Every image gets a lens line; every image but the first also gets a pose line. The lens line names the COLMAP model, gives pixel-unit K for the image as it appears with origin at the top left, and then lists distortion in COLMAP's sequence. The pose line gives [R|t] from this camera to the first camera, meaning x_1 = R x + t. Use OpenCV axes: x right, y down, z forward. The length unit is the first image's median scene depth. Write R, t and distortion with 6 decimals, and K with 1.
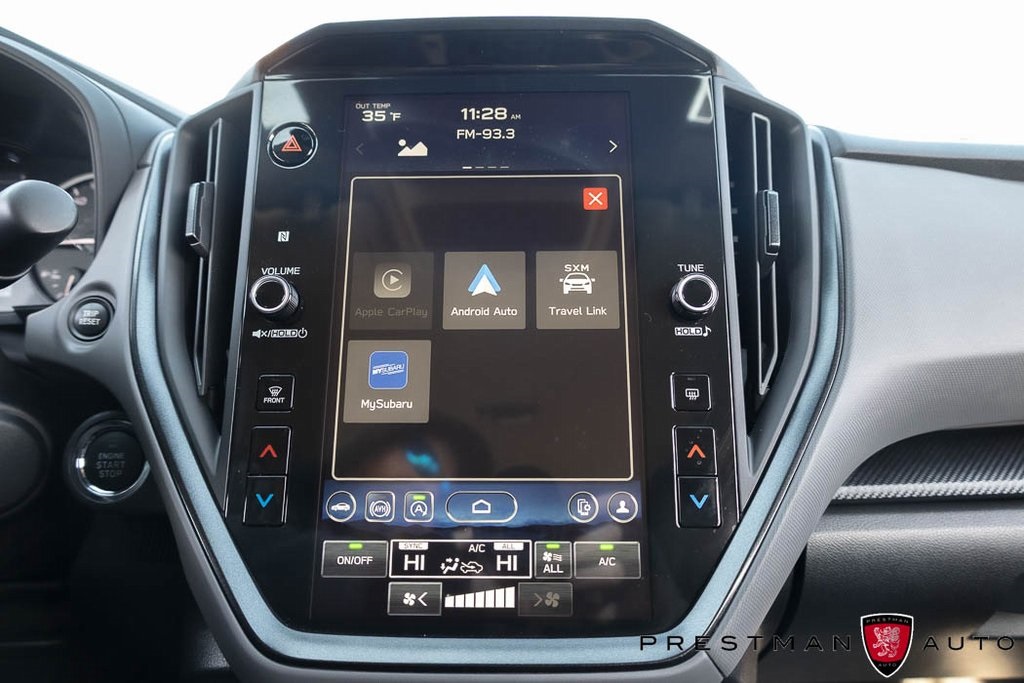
lens RADIAL K [[721.5, 0, 518.1], [0, 721.5, 346.5], [0, 0, 1]] dist [-0.000895, 0.024778]
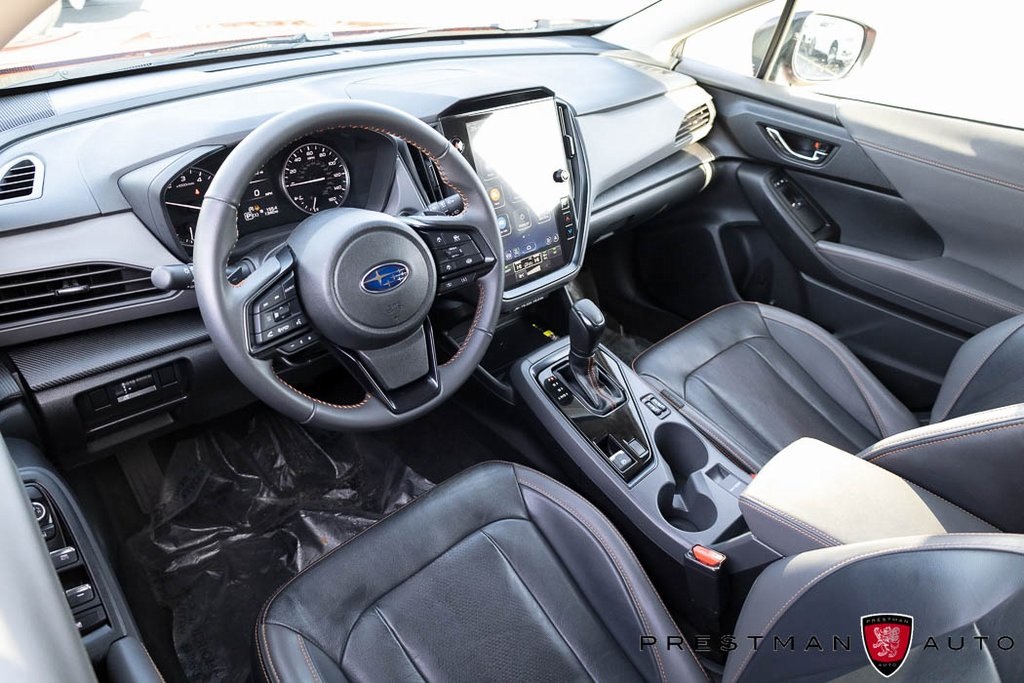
lens RADIAL K [[664.1, 0, 523.9], [0, 664.1, 334.1], [0, 0, 1]] dist [0.001743, 0.003375]
pose [[0.709475, -0.346711, 0.613544, -2.160972], [0.035741, 0.887190, 0.460017, -0.886447], [-0.703823, -0.304442, 0.641832, -1.203941]]
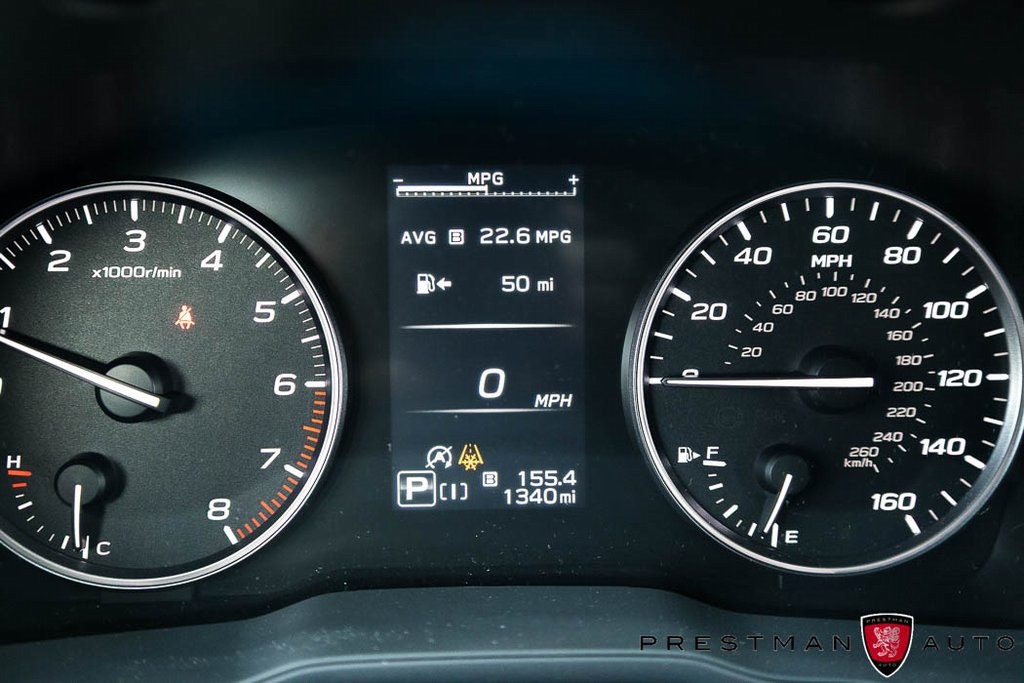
lens RADIAL K [[1230.8, 0, 507.3], [0, 1230.8, 345.6], [0, 0, 1]] dist [0.028487, 0.000000]
pose [[0.998474, -0.012286, 0.053833, -1.118705], [0.000867, 0.978300, 0.207190, -0.419670], [-0.055211, -0.206827, 0.976818, 0.537685]]
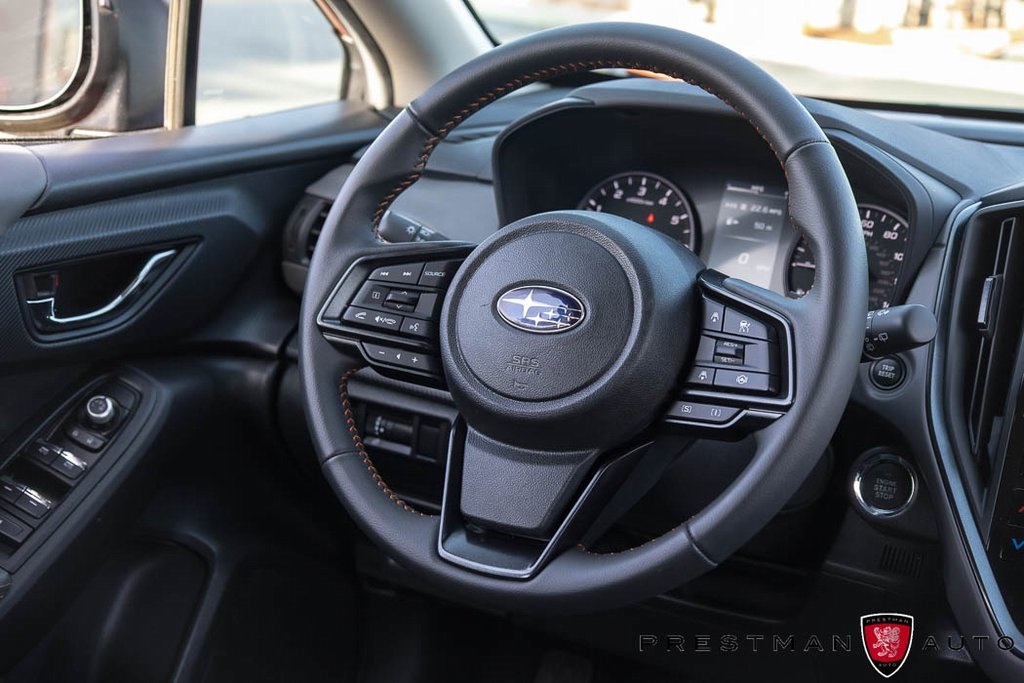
lens RADIAL K [[1704.2, 0, 538.8], [0, 1704.2, 352.5], [0, 0, 1]] dist [0.063000, 0.000000]
pose [[0.889356, 0.176022, -0.421973, 0.127606], [-0.144081, 0.983795, 0.106714, -0.326862], [0.433919, -0.034108, 0.900306, -2.096077]]
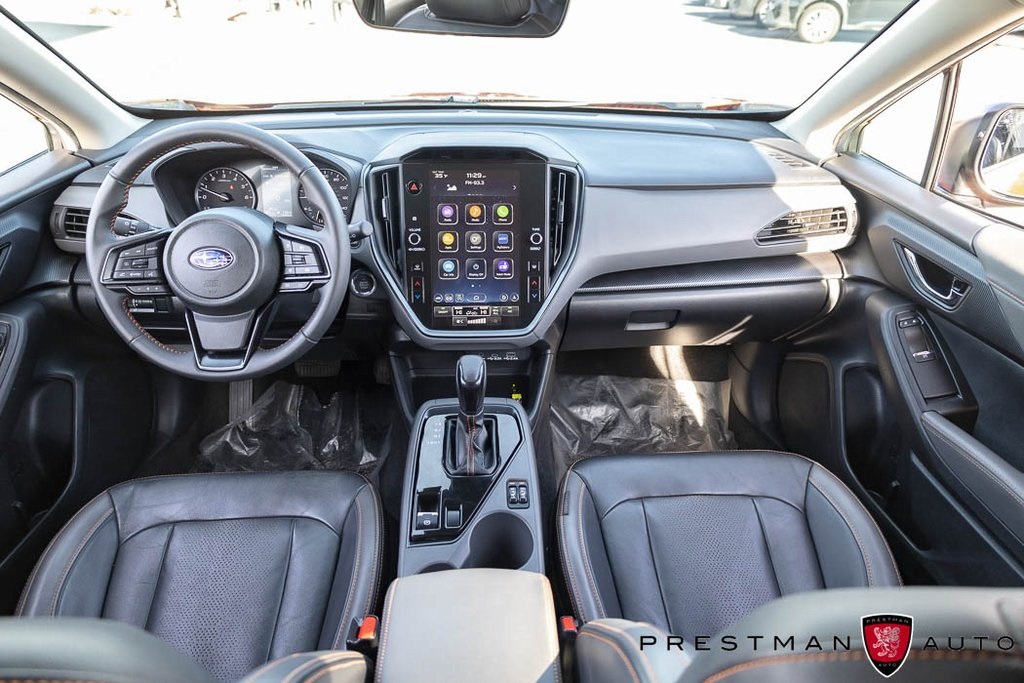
lens RADIAL K [[658.8, 0, 513.7], [0, 658.8, 342.2], [0, 0, 1]] dist [-0.006130, 0.008162]
pose [[0.997593, -0.015350, 0.067615, -0.087419], [-0.009519, 0.935630, 0.352853, -0.719360], [-0.068679, -0.352647, 0.933233, -2.133056]]
